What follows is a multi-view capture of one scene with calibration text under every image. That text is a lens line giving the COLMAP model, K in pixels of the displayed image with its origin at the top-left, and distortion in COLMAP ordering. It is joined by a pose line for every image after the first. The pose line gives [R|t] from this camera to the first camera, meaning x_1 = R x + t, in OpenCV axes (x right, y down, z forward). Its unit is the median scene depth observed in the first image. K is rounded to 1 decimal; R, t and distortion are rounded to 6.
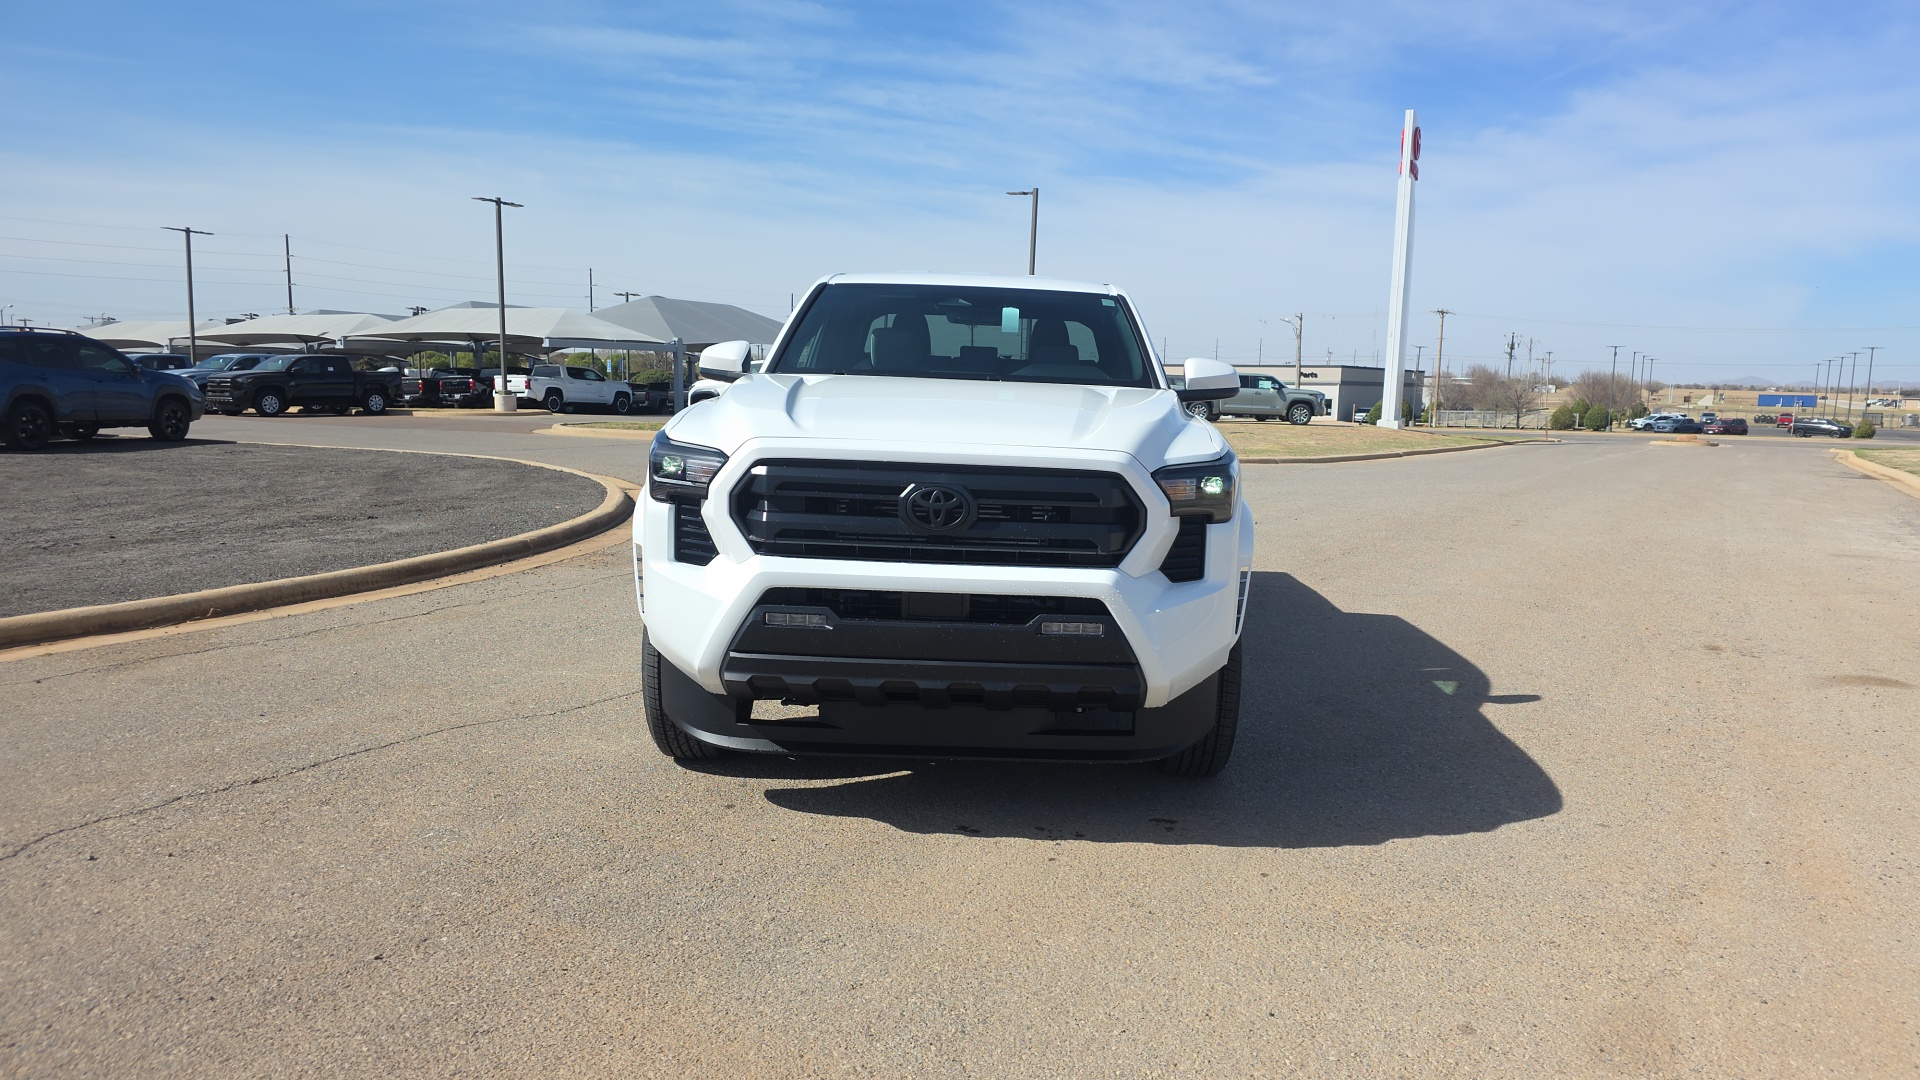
lens RADIAL K [[1310.8, 0, 1021.6], [0, 1310.8, 612.2], [0, 0, 1]] dist [0.064926, -0.056440]
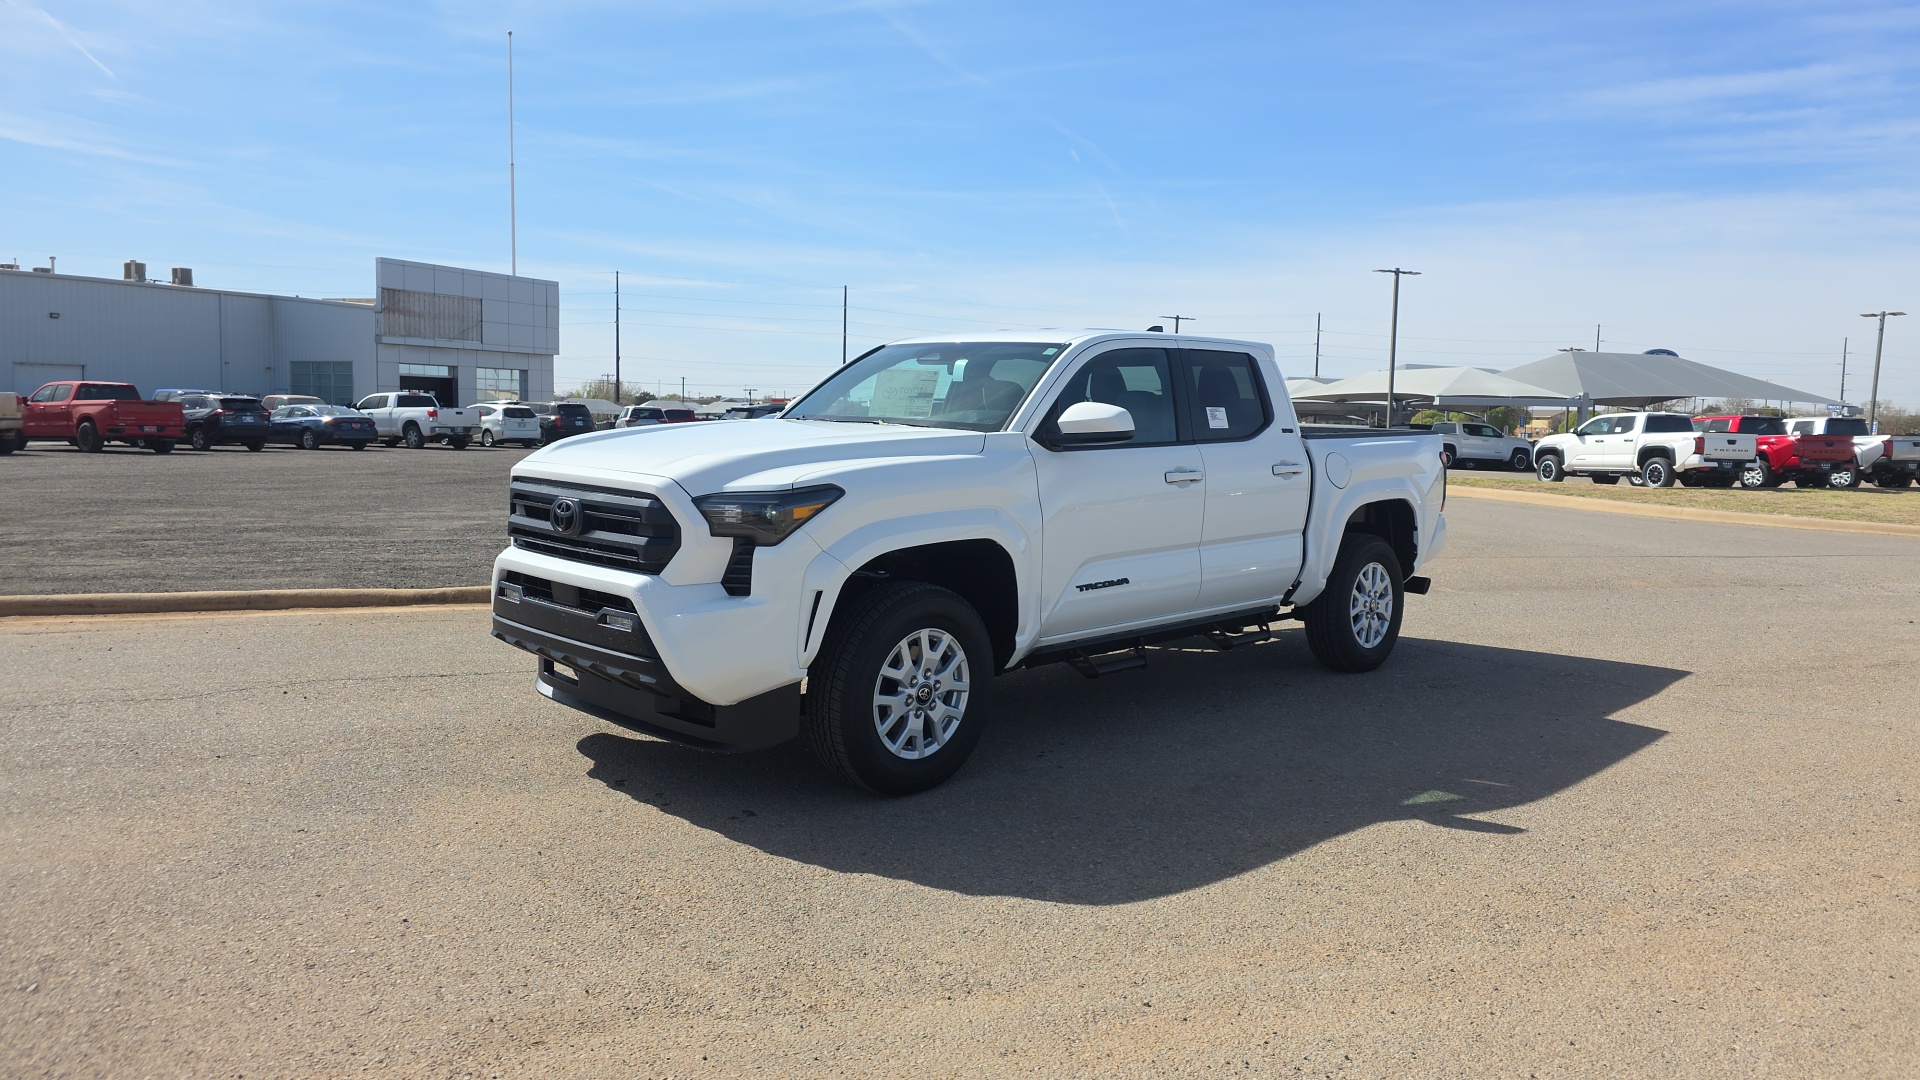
lens RADIAL K [[1305.5, 0, 977.5], [0, 1305.5, 542.6], [0, 0, 1]] dist [0.062349, -0.060683]
pose [[0.718300, 0.060081, -0.693134, 0.100818], [-0.125299, 0.991146, -0.043935, -0.004300], [0.684357, 0.118408, 0.719468, 0.031213]]
